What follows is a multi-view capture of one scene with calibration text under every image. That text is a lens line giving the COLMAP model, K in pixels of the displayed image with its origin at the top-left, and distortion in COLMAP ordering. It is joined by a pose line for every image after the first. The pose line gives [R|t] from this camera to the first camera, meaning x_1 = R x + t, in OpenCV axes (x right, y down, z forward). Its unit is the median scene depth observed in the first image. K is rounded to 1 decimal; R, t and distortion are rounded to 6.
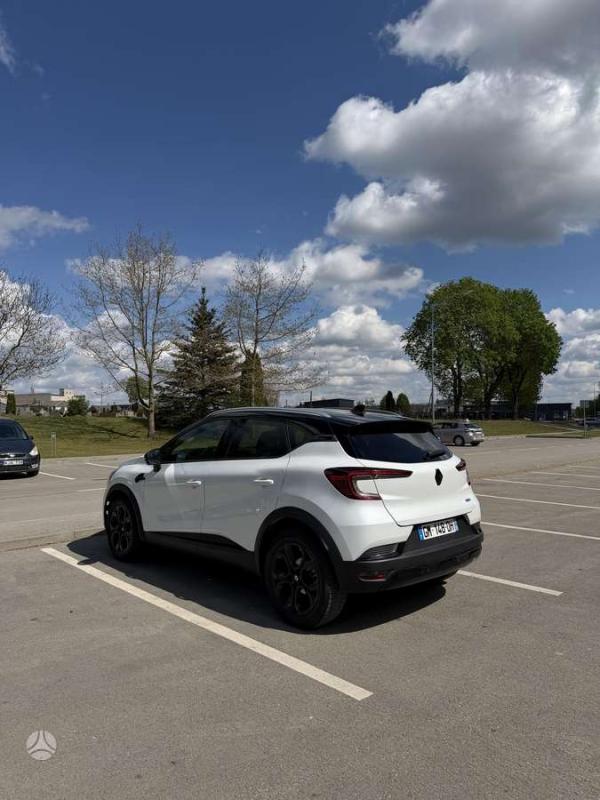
lens RADIAL K [[578.9, 0, 300.0], [0, 578.9, 400.0], [0, 0, 1]] dist [-0.003010, 0.001740]
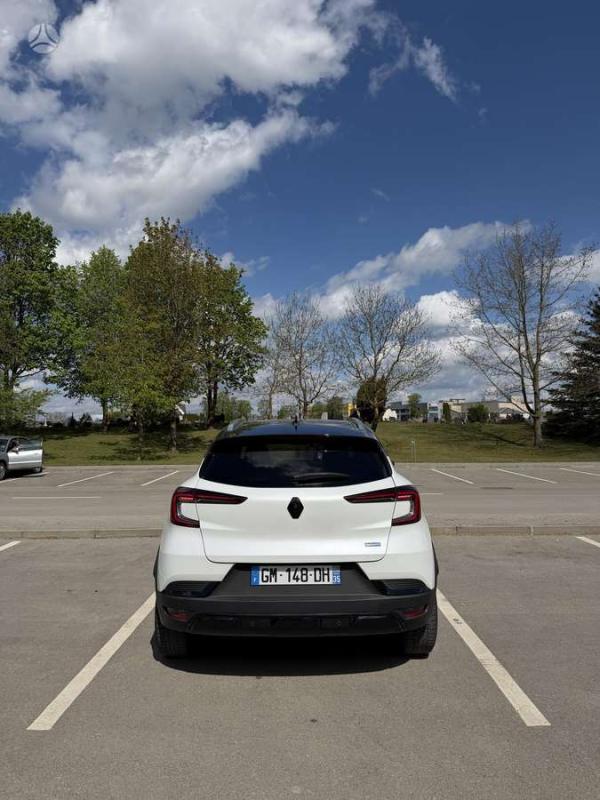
lens RADIAL K [[578.0, 0, 299.7], [0, 578.0, 411.3], [0, 0, 1]] dist [0.026990, -0.000831]
pose [[0.726516, -0.020309, -0.686850, 0.165535], [0.026433, 0.999649, -0.001598, 0.001108], [0.686641, -0.016994, 0.726798, 0.094627]]
